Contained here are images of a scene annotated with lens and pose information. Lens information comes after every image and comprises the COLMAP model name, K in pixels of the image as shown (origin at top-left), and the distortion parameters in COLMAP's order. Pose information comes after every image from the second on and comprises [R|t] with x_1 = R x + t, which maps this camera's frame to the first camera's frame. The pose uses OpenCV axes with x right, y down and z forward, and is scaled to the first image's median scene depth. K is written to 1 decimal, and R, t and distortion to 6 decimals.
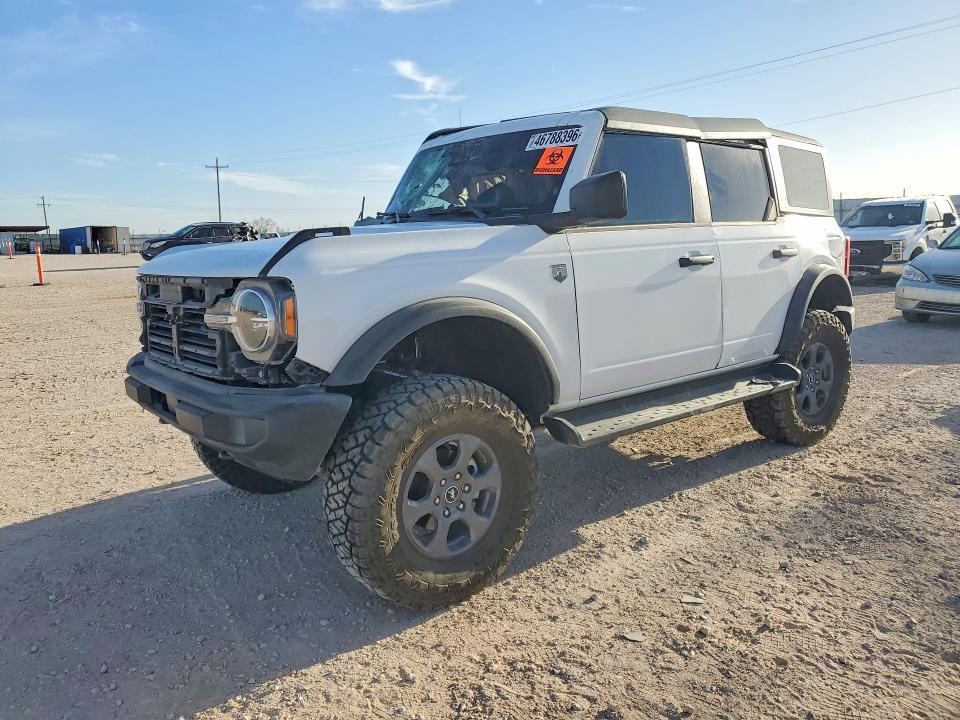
lens RADIAL K [[782.5, 0, 480.0], [0, 782.5, 360.0], [0, 0, 1]] dist [0.004577, -0.003544]
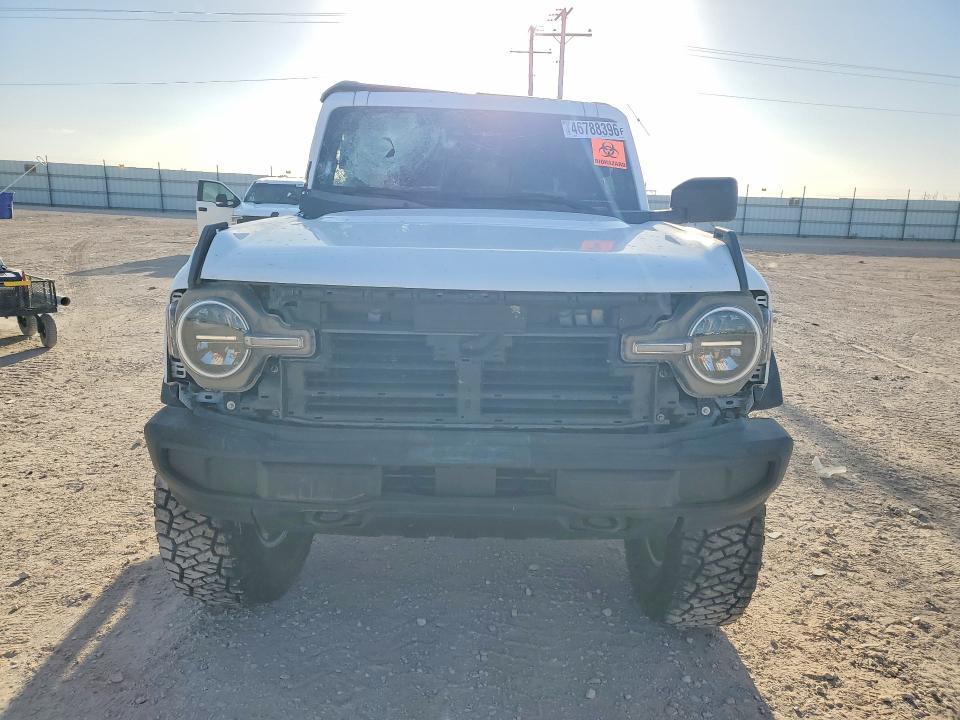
lens RADIAL K [[782.5, 0, 480.0], [0, 782.5, 360.0], [0, 0, 1]] dist [0.004577, -0.003544]
pose [[0.598258, -0.119702, 0.792313, -0.907618], [0.081062, 0.992748, 0.088775, -0.107745], [-0.797193, 0.011116, 0.603622, 0.597859]]
